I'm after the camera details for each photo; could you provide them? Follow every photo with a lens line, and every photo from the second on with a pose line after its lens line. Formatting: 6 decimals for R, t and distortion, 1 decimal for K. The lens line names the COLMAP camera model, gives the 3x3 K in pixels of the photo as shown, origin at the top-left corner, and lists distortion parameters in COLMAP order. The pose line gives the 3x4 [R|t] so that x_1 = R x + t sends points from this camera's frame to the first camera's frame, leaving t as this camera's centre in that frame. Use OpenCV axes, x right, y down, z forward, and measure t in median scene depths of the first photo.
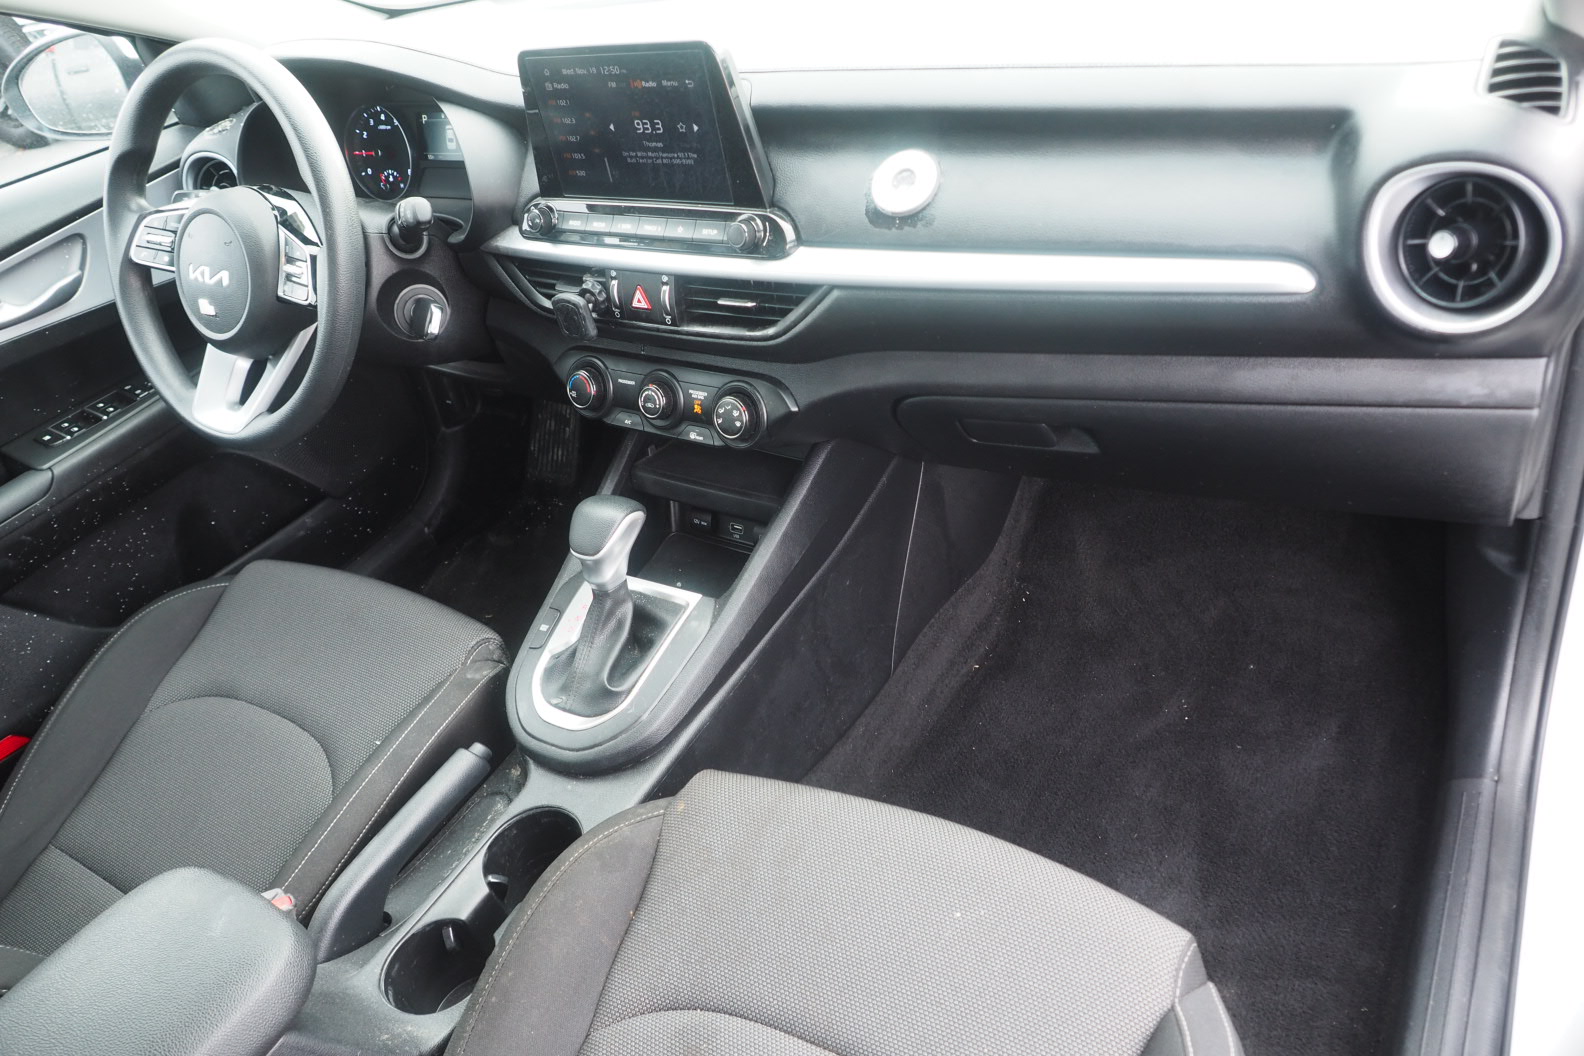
lens RADIAL K [[1121.9, 0, 792.9], [0, 1121.9, 517.1], [0, 0, 1]] dist [-0.035069, 0.001537]
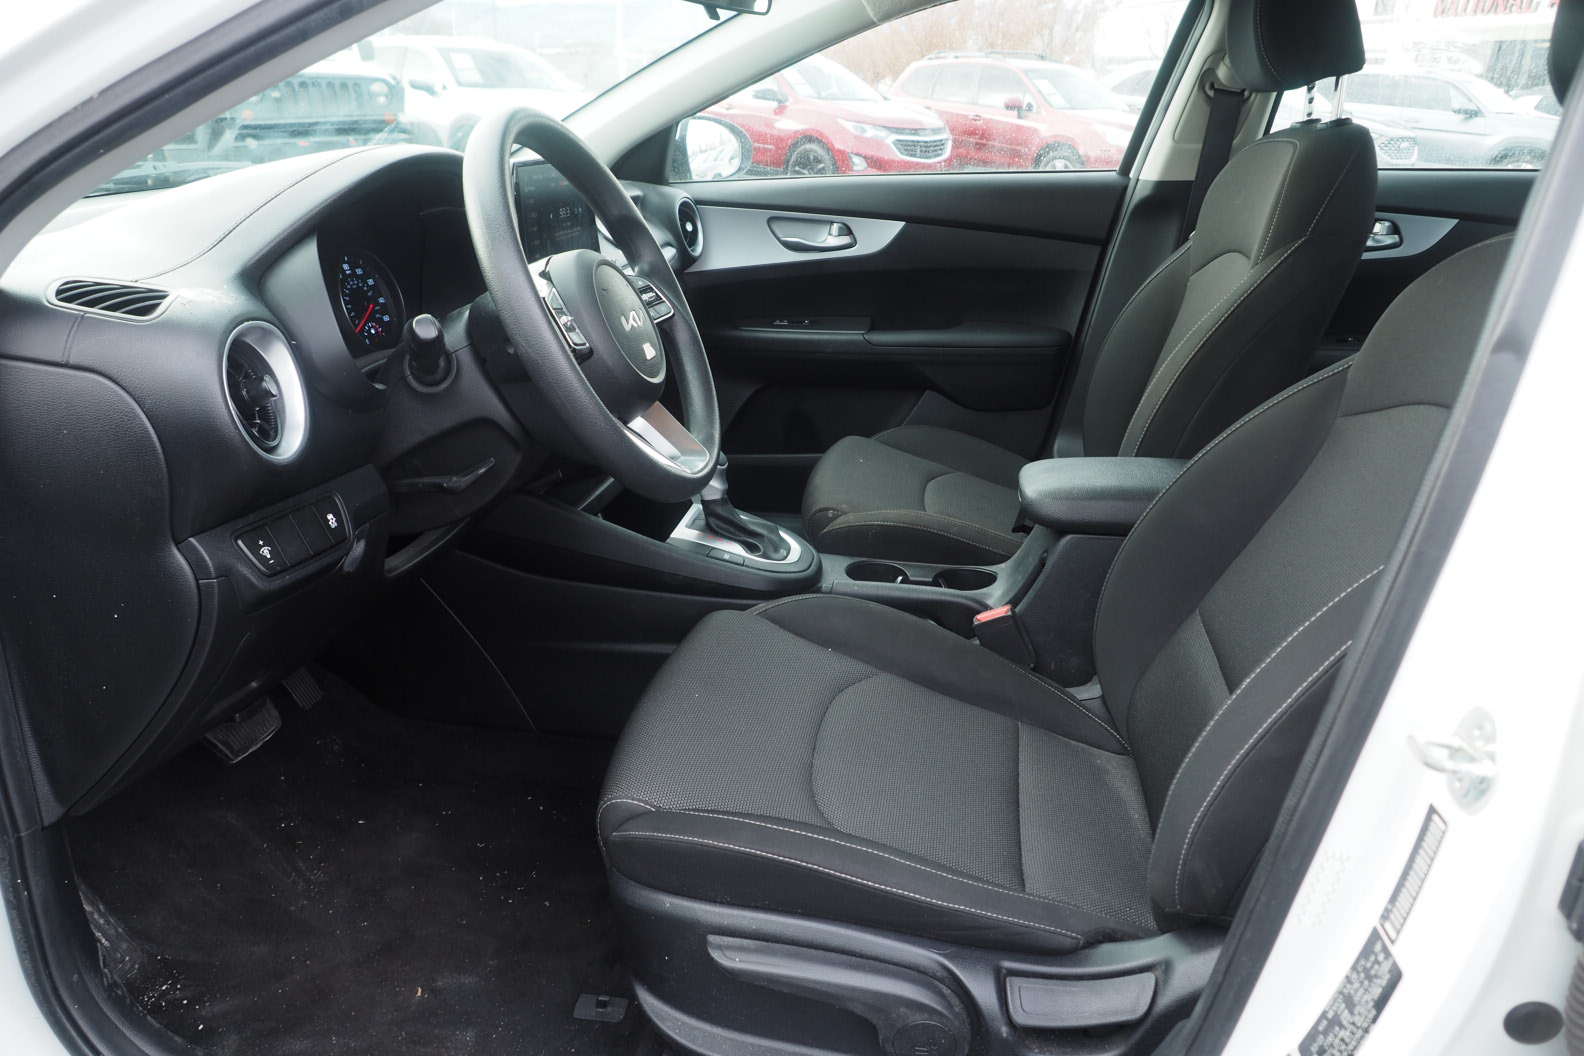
lens RADIAL K [[1121.9, 0, 792.9], [0, 1121.9, 517.1], [0, 0, 1]] dist [-0.035069, 0.001537]
pose [[-0.363281, -0.132394, 0.922225, -1.609929], [0.603944, 0.720252, 0.341303, -0.368525], [-0.709421, 0.680961, -0.181695, 1.286158]]
